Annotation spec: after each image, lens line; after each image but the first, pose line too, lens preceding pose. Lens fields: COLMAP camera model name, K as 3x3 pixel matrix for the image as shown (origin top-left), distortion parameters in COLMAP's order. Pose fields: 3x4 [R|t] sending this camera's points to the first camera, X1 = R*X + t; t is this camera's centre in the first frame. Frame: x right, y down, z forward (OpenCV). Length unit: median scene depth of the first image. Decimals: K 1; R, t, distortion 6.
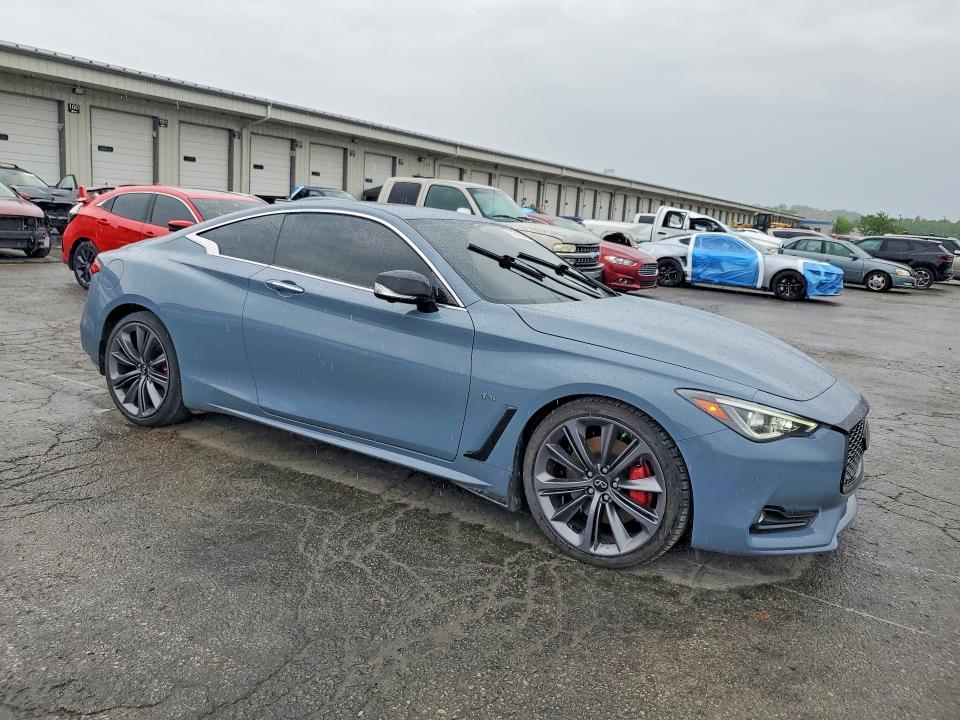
lens RADIAL K [[782.4, 0, 482.5], [0, 782.4, 356.8], [0, 0, 1]] dist [0.030026, -0.024791]
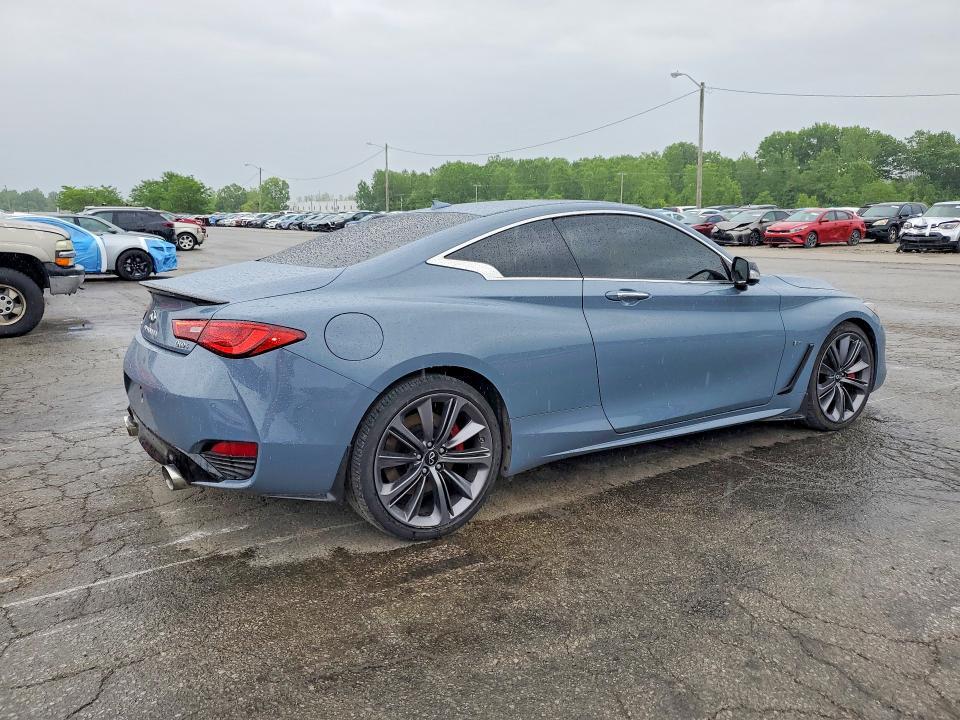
lens RADIAL K [[782.4, 0, 482.9], [0, 782.4, 360.2], [0, 0, 1]] dist [0.030026, -0.024791]
pose [[0.419217, -0.232580, 0.877589, -0.860371], [0.193518, 0.967307, 0.163915, -0.148610], [-0.887022, 0.101113, 0.450520, 0.541201]]
